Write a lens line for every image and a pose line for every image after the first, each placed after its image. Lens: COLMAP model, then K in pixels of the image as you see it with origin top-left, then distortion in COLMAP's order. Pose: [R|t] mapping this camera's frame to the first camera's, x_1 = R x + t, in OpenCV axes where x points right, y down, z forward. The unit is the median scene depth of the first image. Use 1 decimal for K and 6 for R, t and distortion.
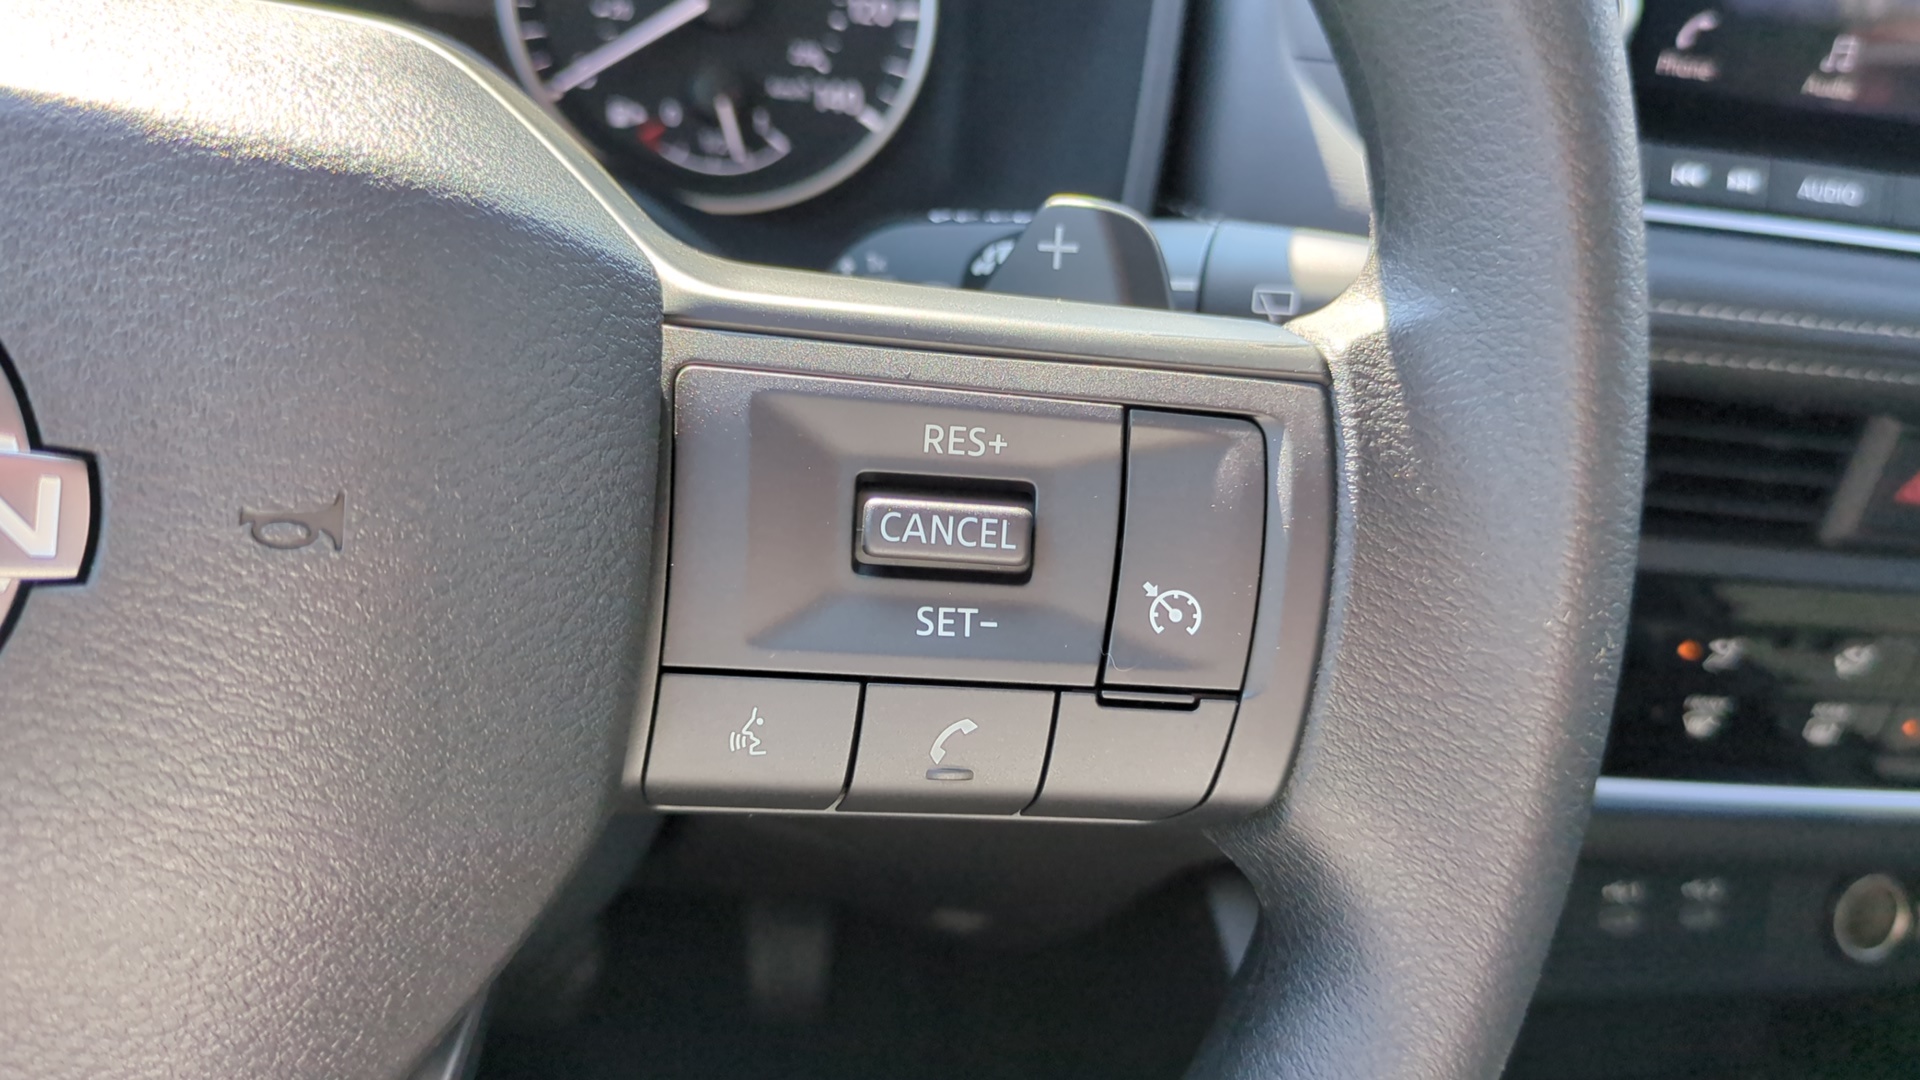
lens RADIAL K [[1596.6, 0, 955.0], [0, 1596.6, 528.5], [0, 0, 1]] dist [0.047180, -0.161409]
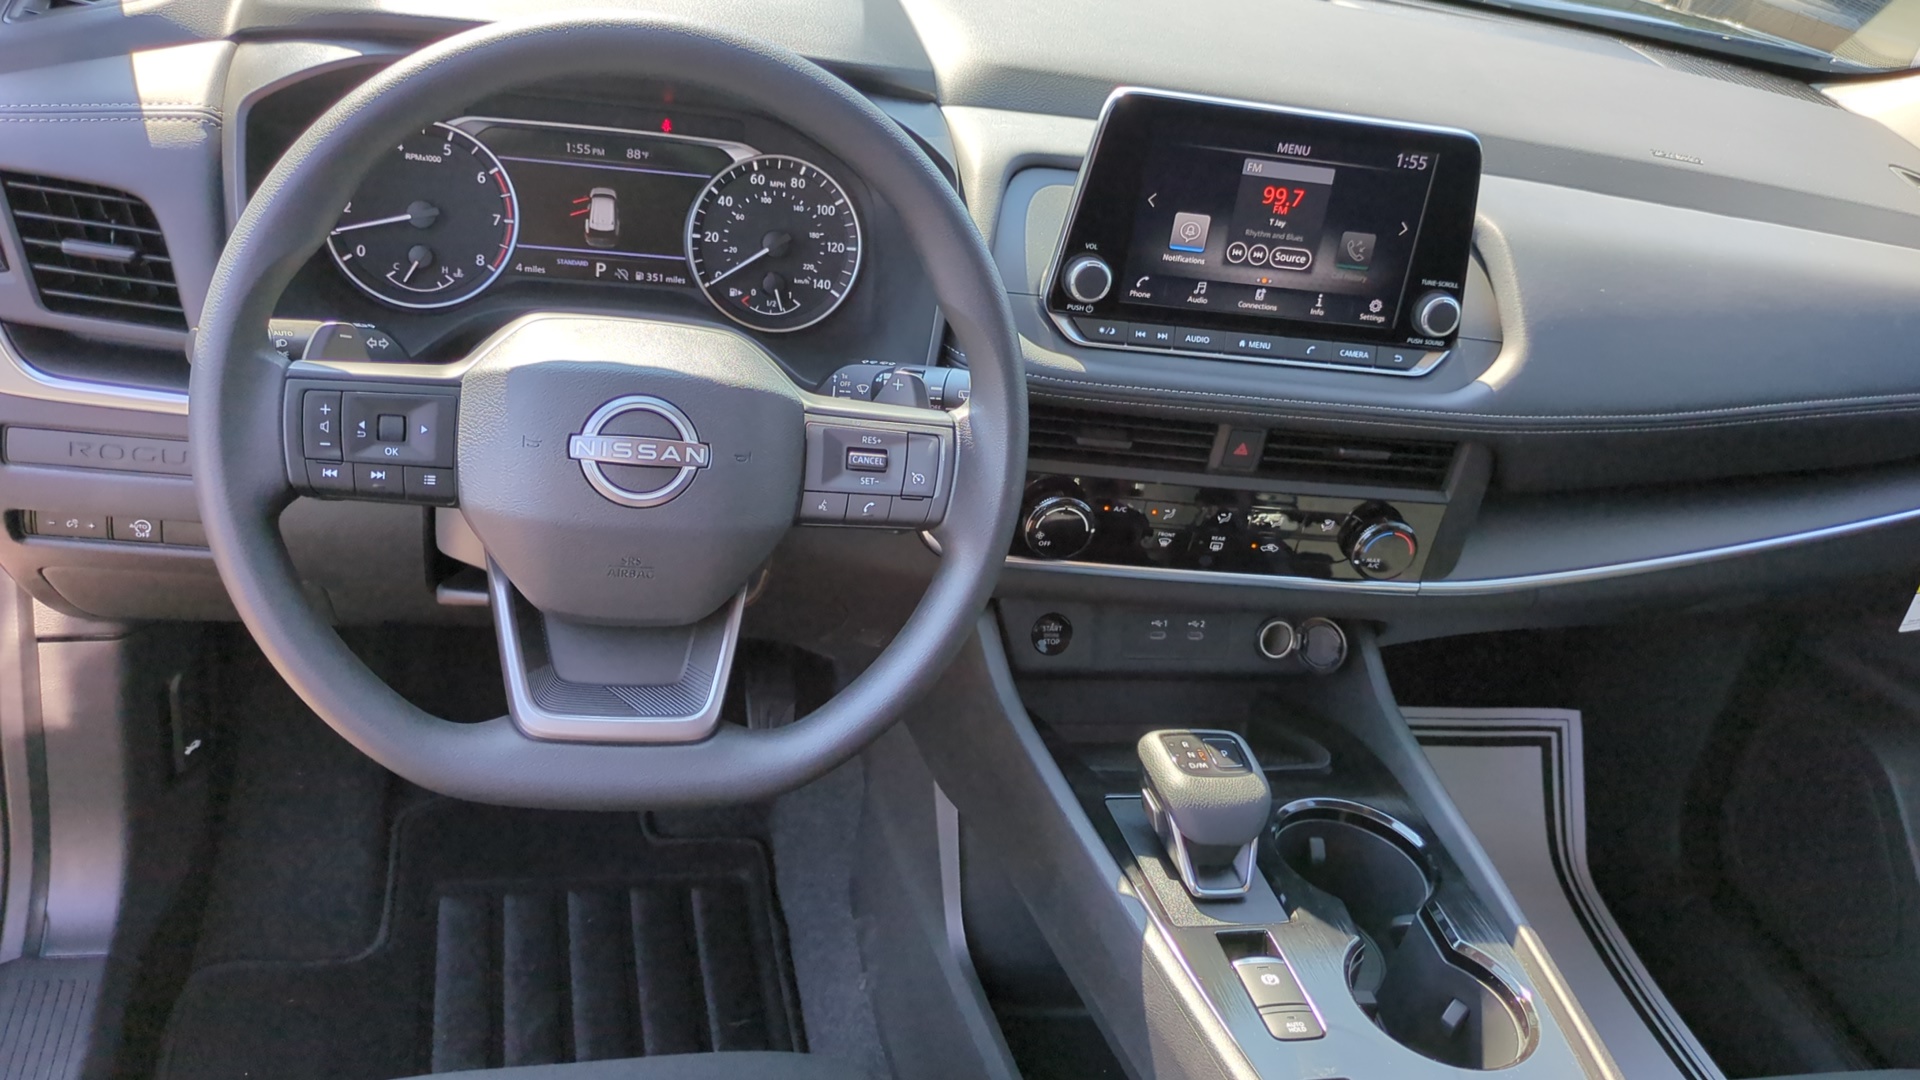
lens RADIAL K [[1596.6, 0, 955.0], [0, 1596.6, 528.5], [0, 0, 1]] dist [0.047180, -0.161409]
pose [[0.998582, 0.003576, 0.053116, 0.000558], [-0.005282, 0.999473, 0.032014, 0.021635], [-0.052974, -0.032249, 0.998075, -1.545599]]
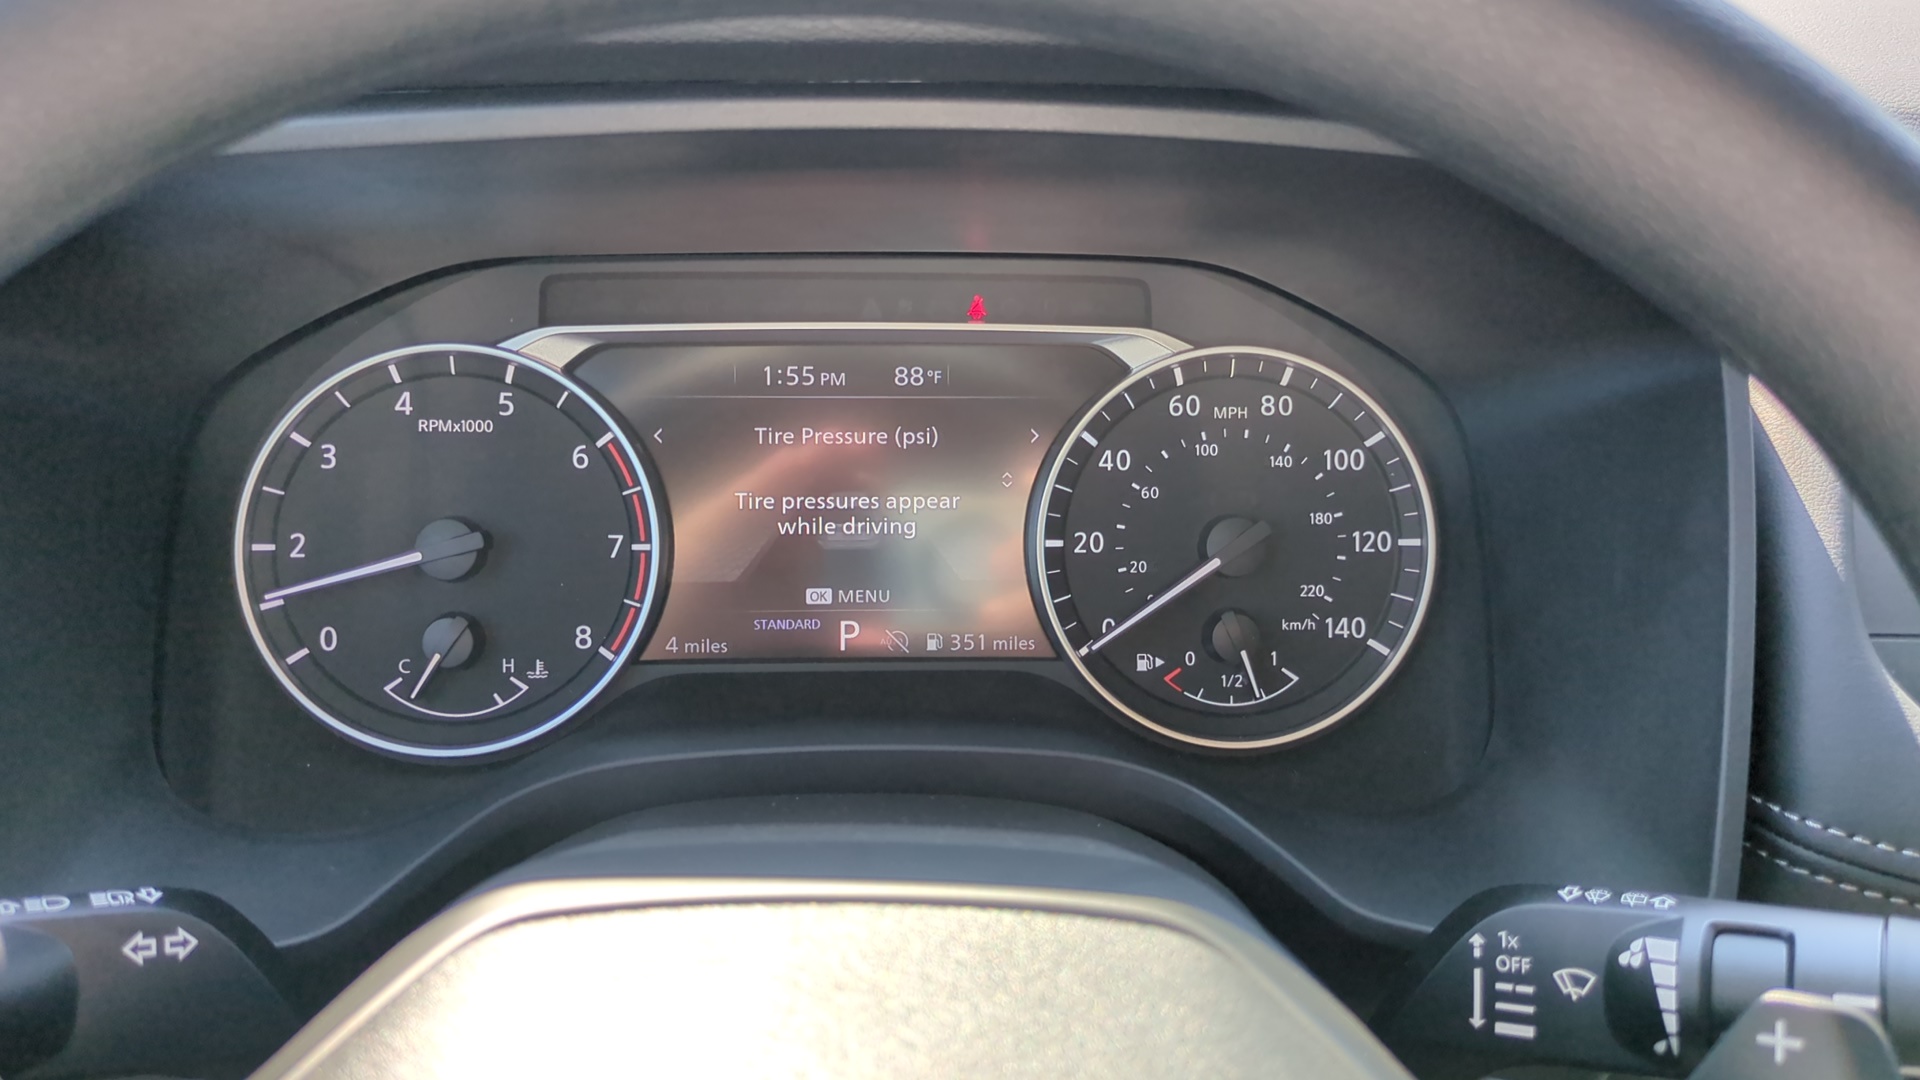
lens RADIAL K [[1596.6, 0, 955.0], [0, 1596.6, 528.5], [0, 0, 1]] dist [0.047180, -0.161409]
pose [[0.982755, -0.066208, -0.172652, -0.151145], [0.044699, 0.991071, -0.125620, -0.232482], [0.179428, 0.115736, 0.976940, -0.077513]]
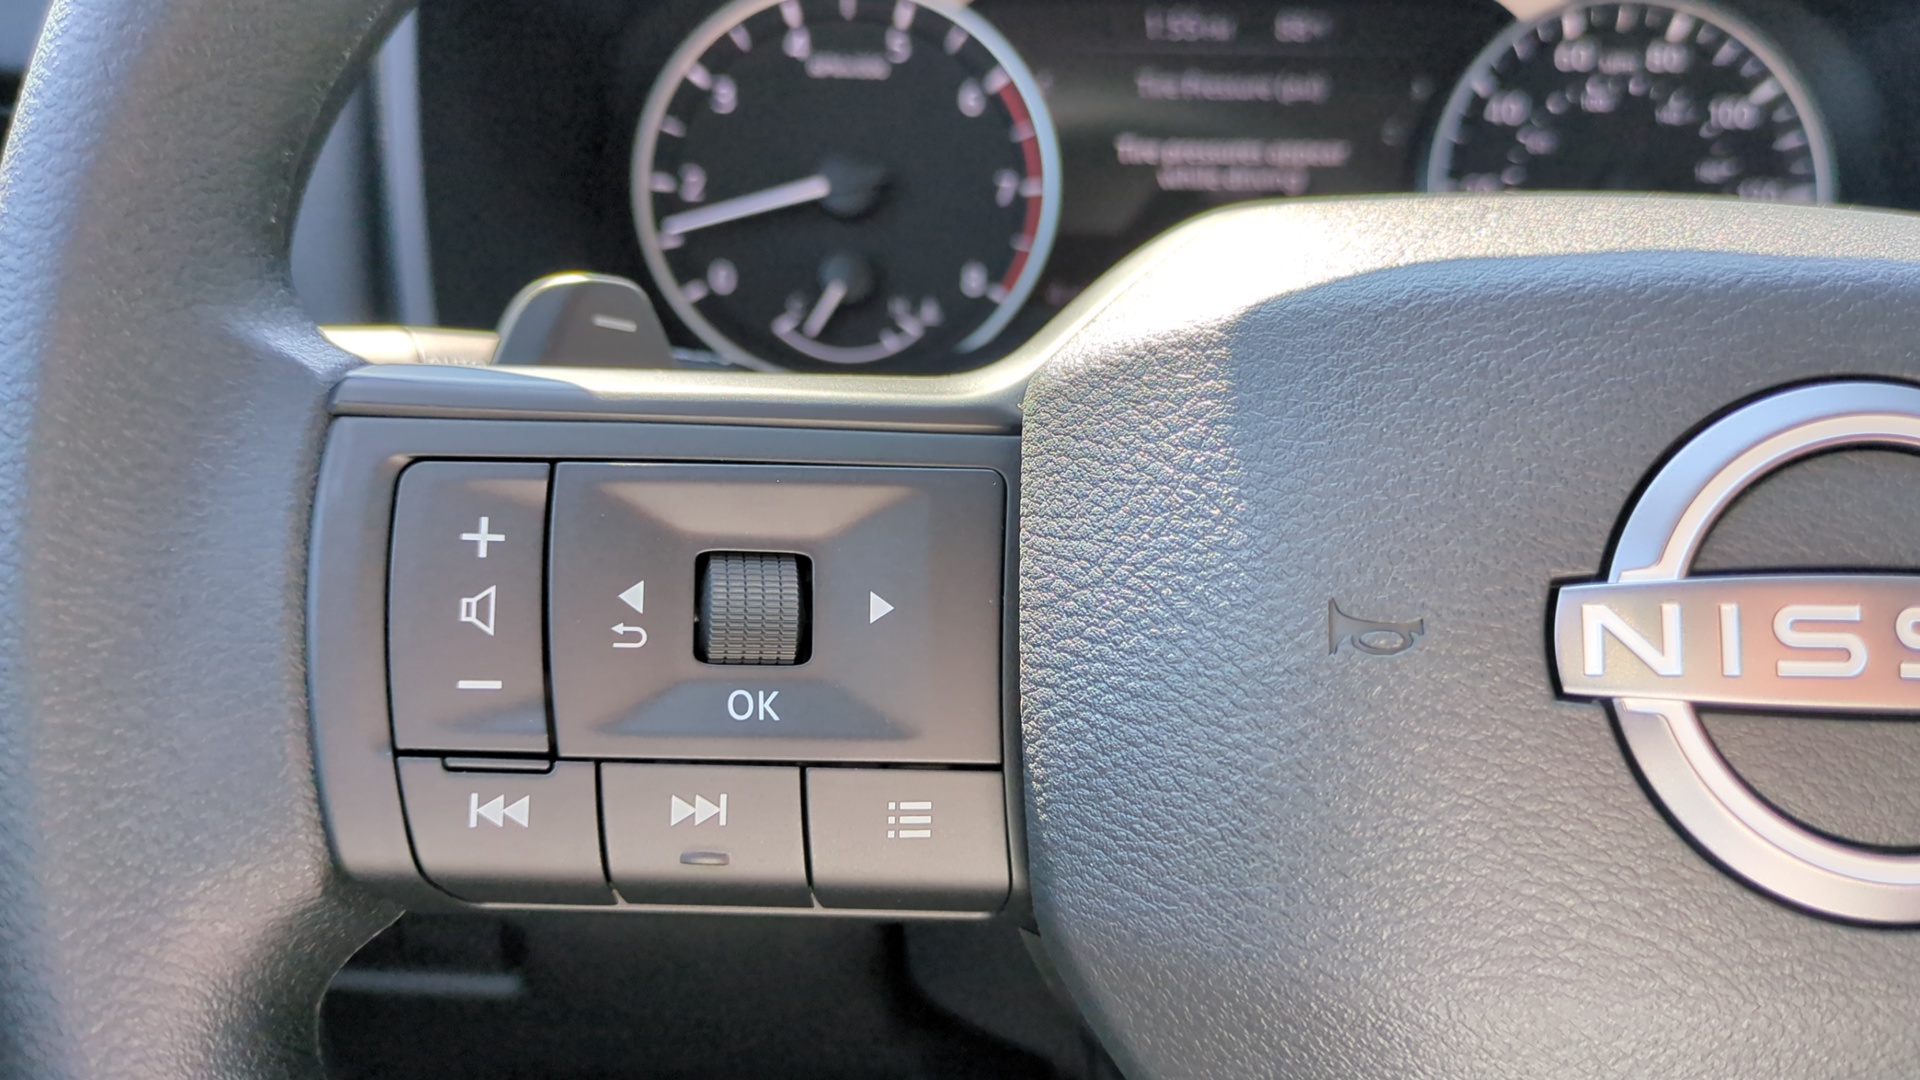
lens RADIAL K [[1596.6, 0, 955.0], [0, 1596.6, 528.5], [0, 0, 1]] dist [0.047180, -0.161409]
pose [[0.978810, -0.060712, -0.195562, -0.406139], [0.035116, 0.990656, -0.131787, 0.006839], [0.201735, 0.122127, 0.971796, -0.091198]]
